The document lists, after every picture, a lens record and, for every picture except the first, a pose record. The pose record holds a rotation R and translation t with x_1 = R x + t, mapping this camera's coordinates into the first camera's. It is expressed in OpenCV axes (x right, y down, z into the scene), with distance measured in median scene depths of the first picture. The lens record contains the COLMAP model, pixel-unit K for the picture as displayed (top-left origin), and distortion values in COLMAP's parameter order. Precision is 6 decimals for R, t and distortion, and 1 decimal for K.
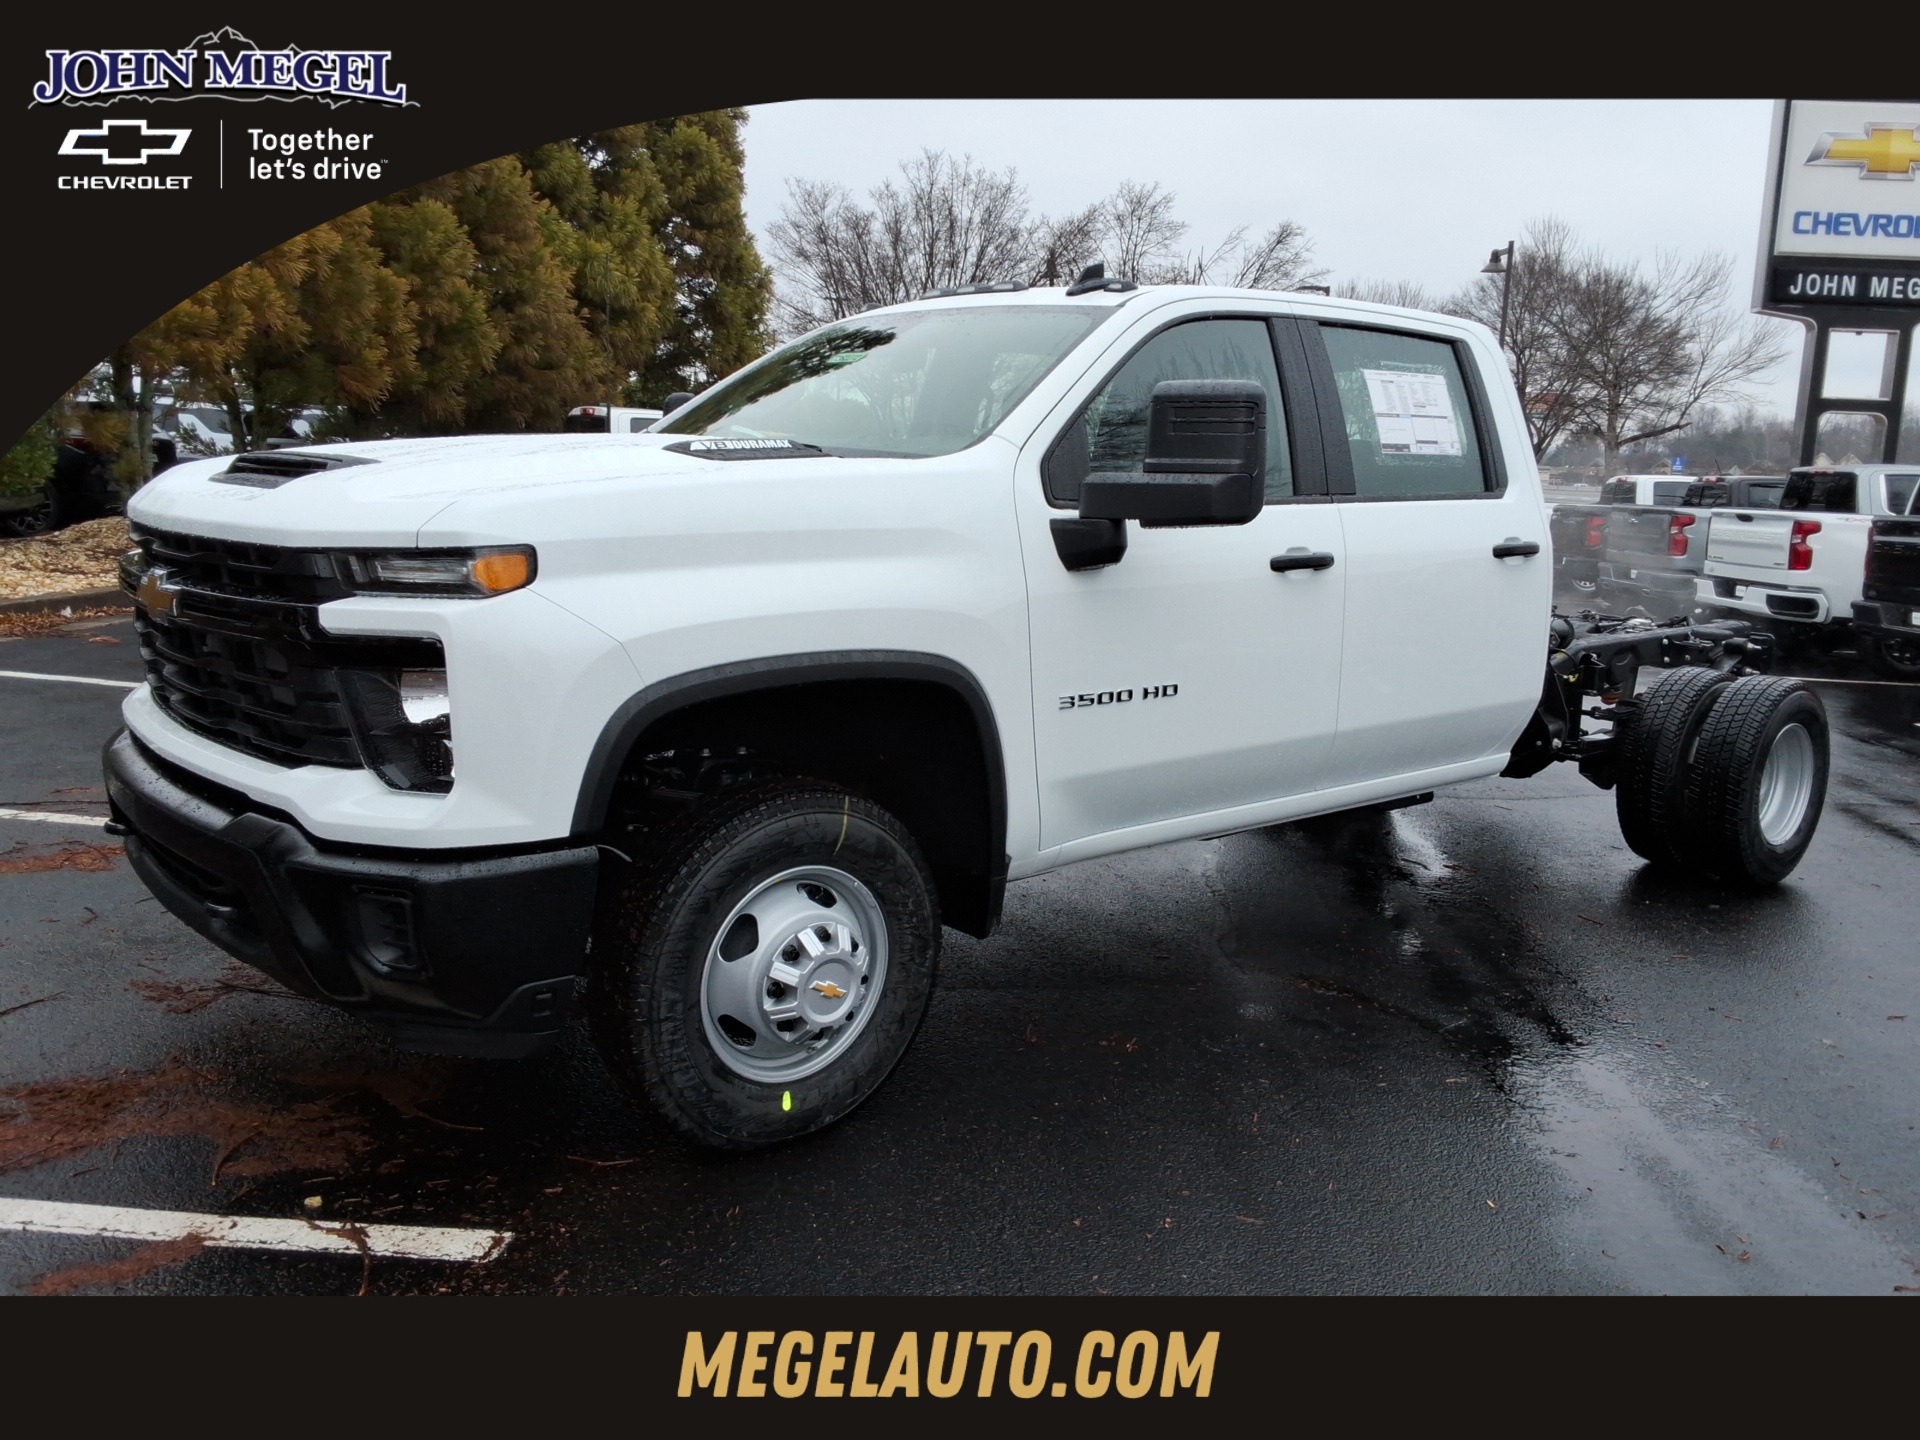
lens RADIAL K [[1556.1, 0, 961.5], [0, 1556.1, 711.5], [0, 0, 1]] dist [0.120898, -0.192170]
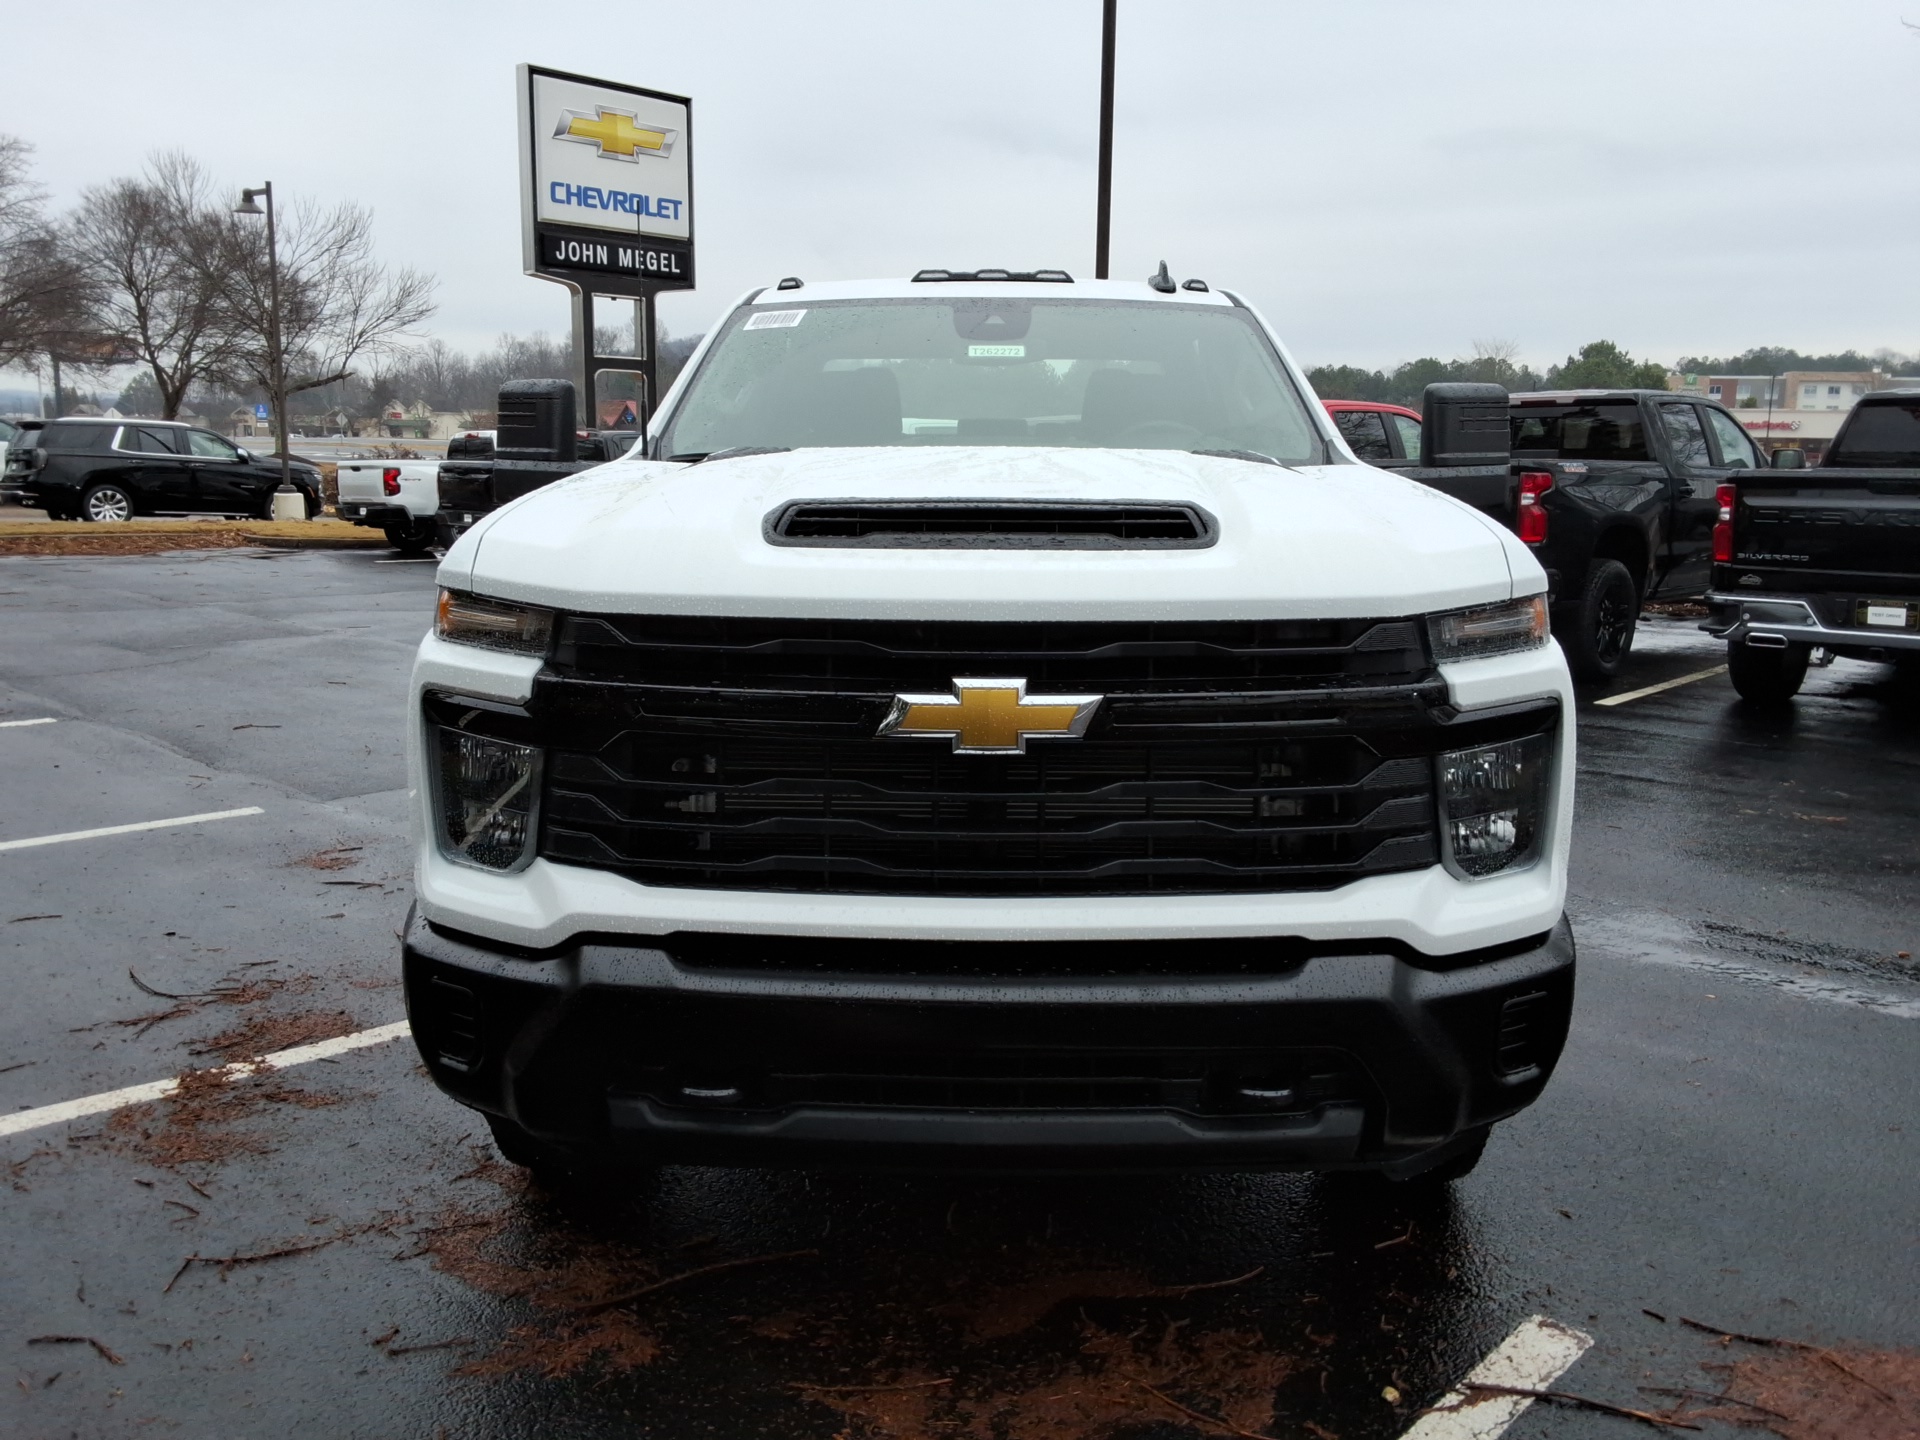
lens RADIAL K [[1556.1, 0, 961.5], [0, 1556.1, 711.5], [0, 0, 1]] dist [0.120898, -0.192170]
pose [[0.642914, -0.161722, 0.748671, -0.238650], [0.135820, 0.986036, 0.096362, -0.033238], [-0.753800, 0.039732, 0.655901, 0.129806]]
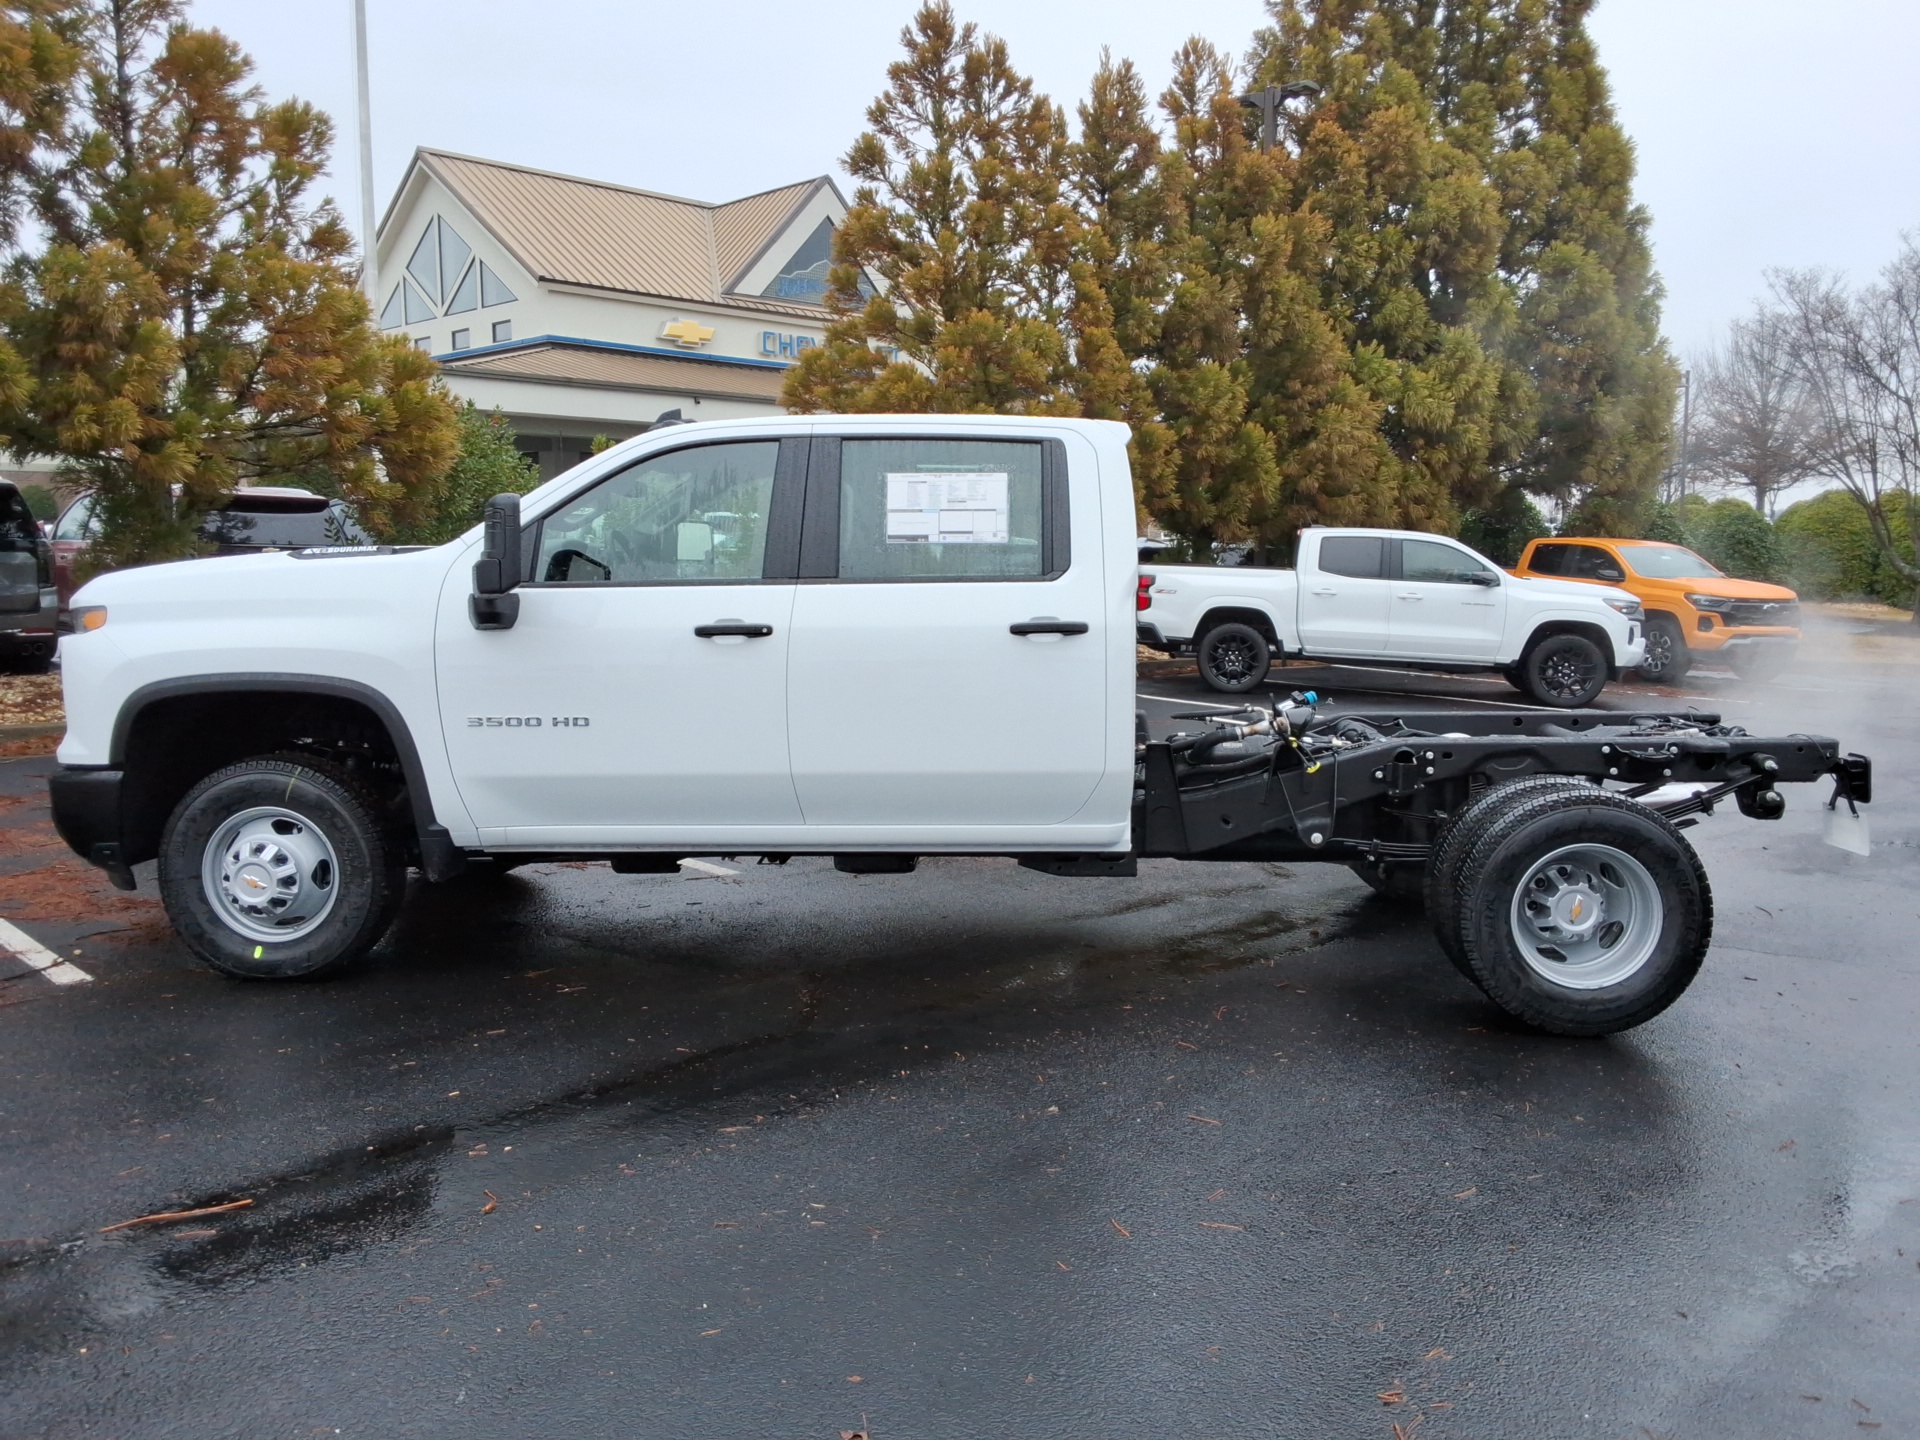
lens RADIAL K [[1556.1, 0, 961.5], [0, 1556.1, 711.5], [0, 0, 1]] dist [0.120898, -0.192170]
pose [[0.726173, 0.033920, -0.686675, 0.352445], [-0.089648, 0.994926, -0.045658, 0.002656], [0.681642, 0.094714, 0.725530, 0.065781]]
